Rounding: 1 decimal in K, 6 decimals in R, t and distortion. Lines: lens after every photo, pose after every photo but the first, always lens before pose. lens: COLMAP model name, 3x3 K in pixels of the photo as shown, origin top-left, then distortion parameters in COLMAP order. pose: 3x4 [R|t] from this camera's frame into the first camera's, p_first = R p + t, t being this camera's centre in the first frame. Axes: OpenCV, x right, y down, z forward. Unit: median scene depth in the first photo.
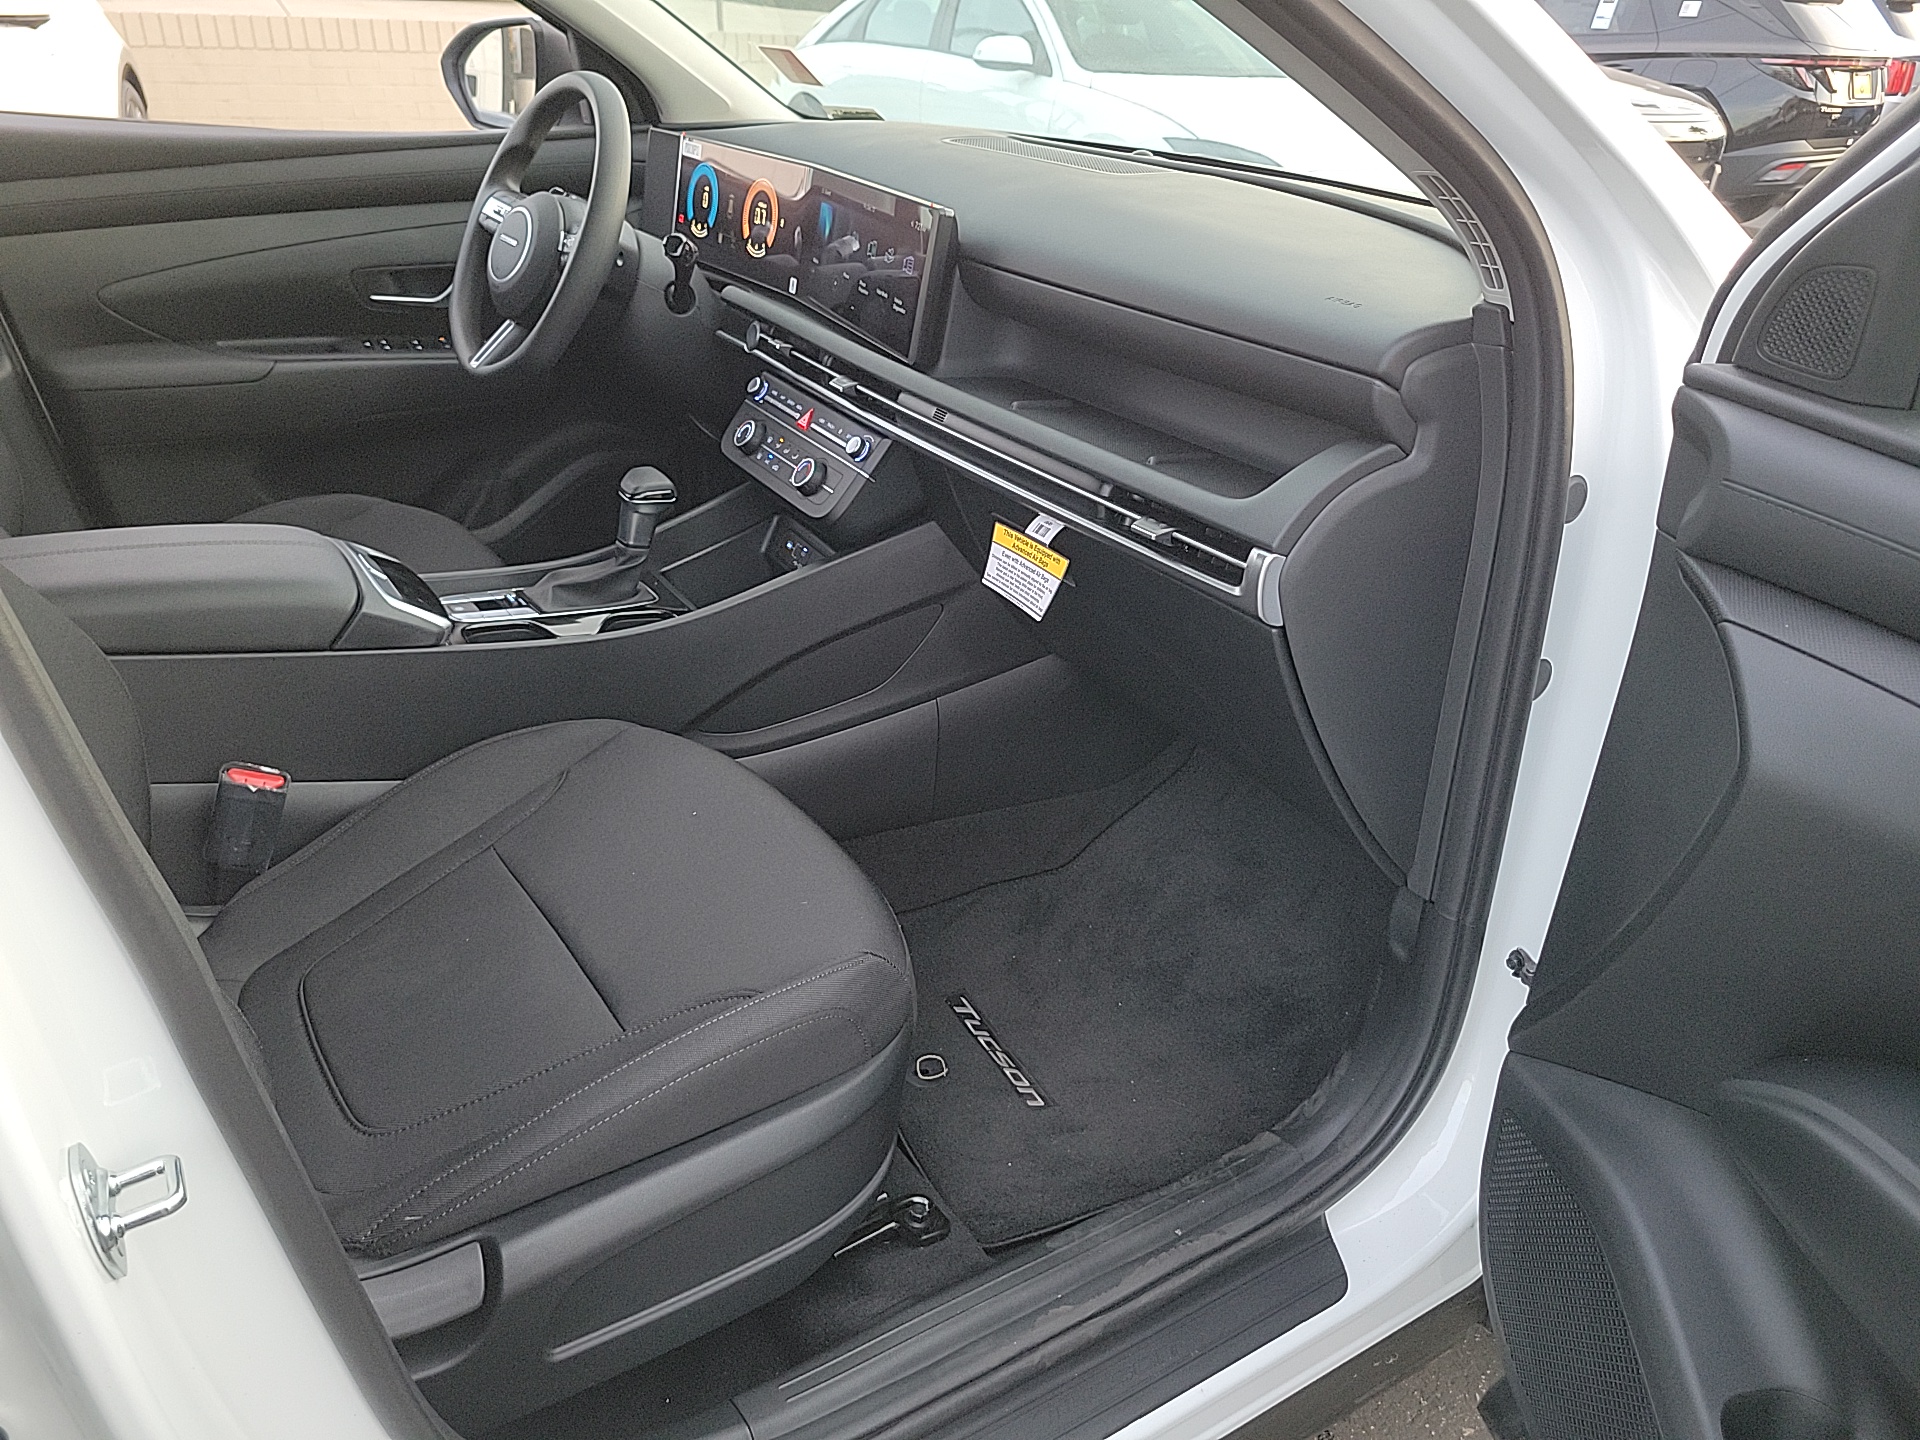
lens RADIAL K [[1414.7, 0, 969.6], [0, 1414.7, 732.3], [0, 0, 1]] dist [0.033890, -0.019033]
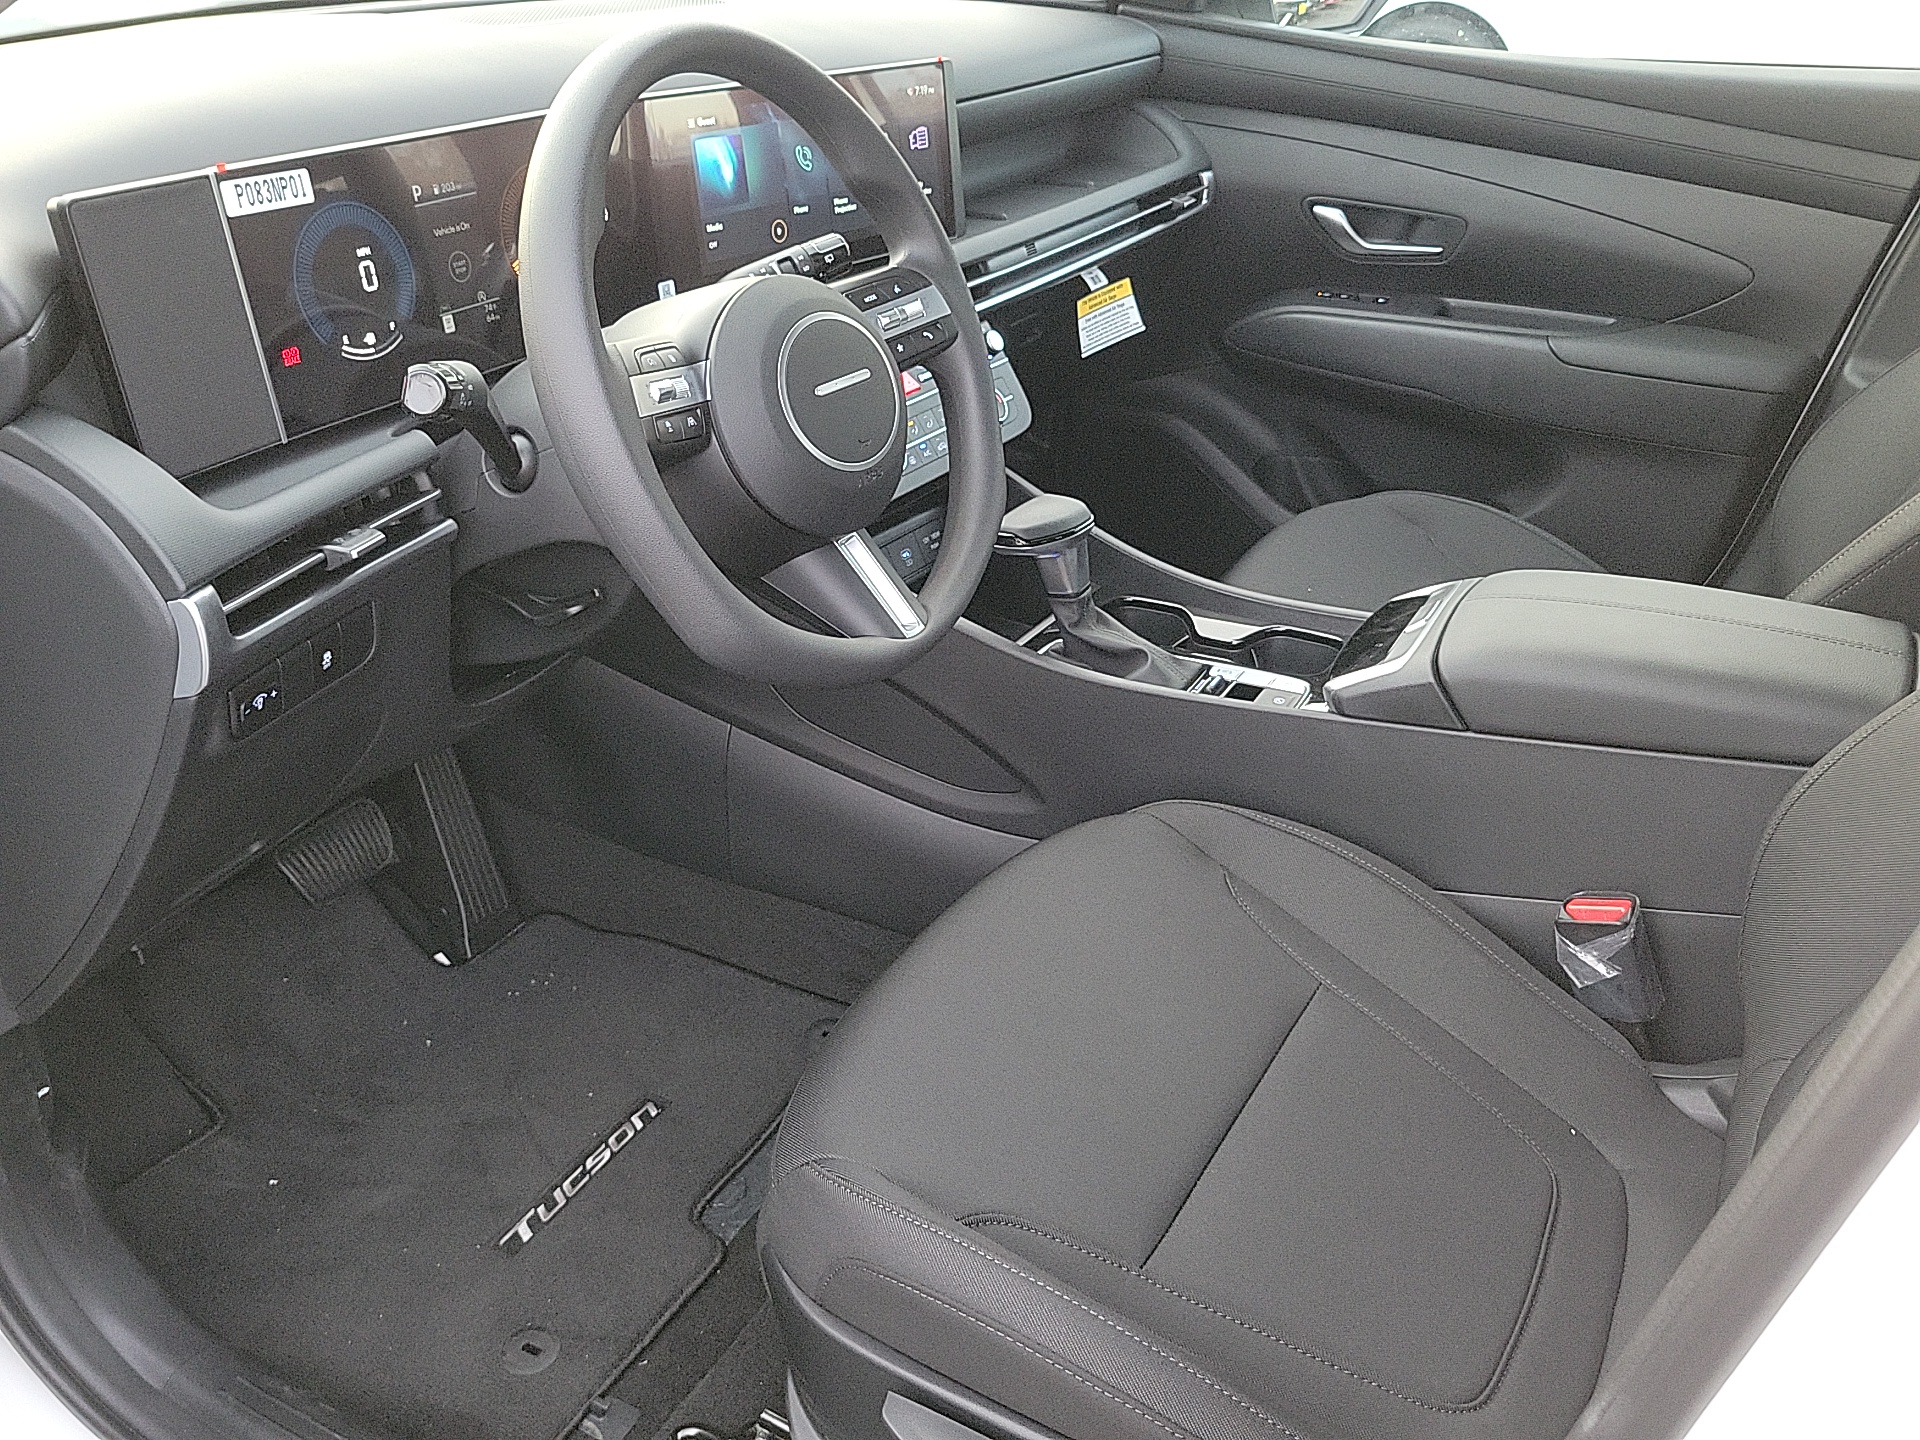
lens RADIAL K [[1662.1, 0, 944.6], [0, 1662.1, 737.6], [0, 0, 1]] dist [0.023300, 0.001011]
pose [[-0.465001, -0.496949, 0.732677, -1.016040], [0.332028, 0.669293, 0.664683, -0.787087], [-0.820690, 0.552348, -0.146221, 1.396898]]
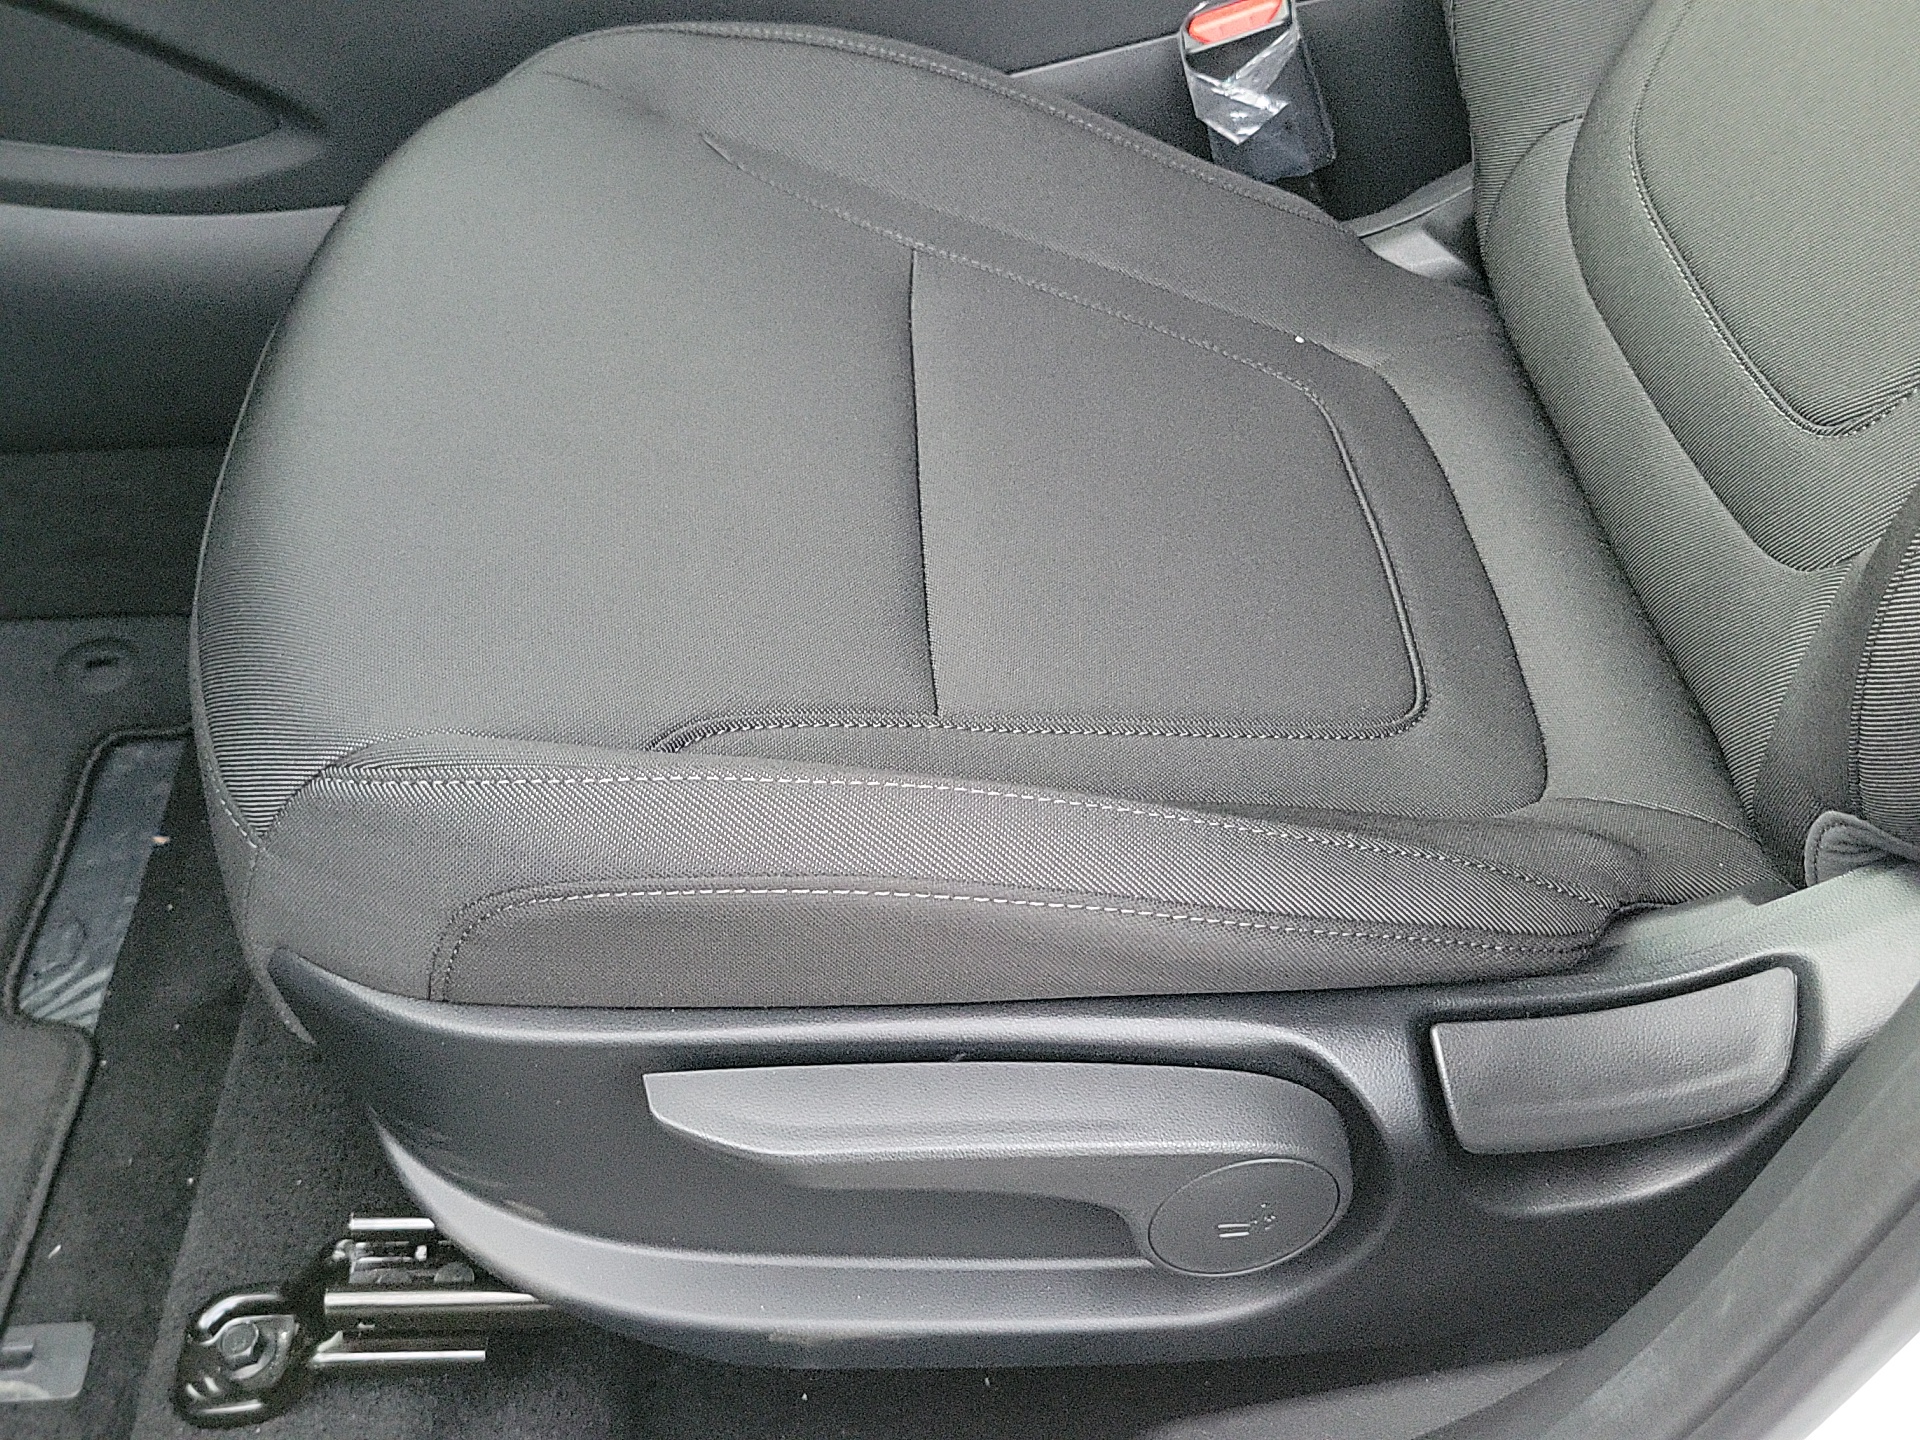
lens RADIAL K [[1980.7, 0, 946.9], [0, 1980.7, 727.6], [0, 0, 1]] dist [0.000748, 0.000000]
pose [[-0.865634, -0.394072, 0.308845, -0.813896], [0.151402, 0.381947, 0.911698, -0.597635], [-0.477237, 0.835957, -0.270963, 1.482078]]
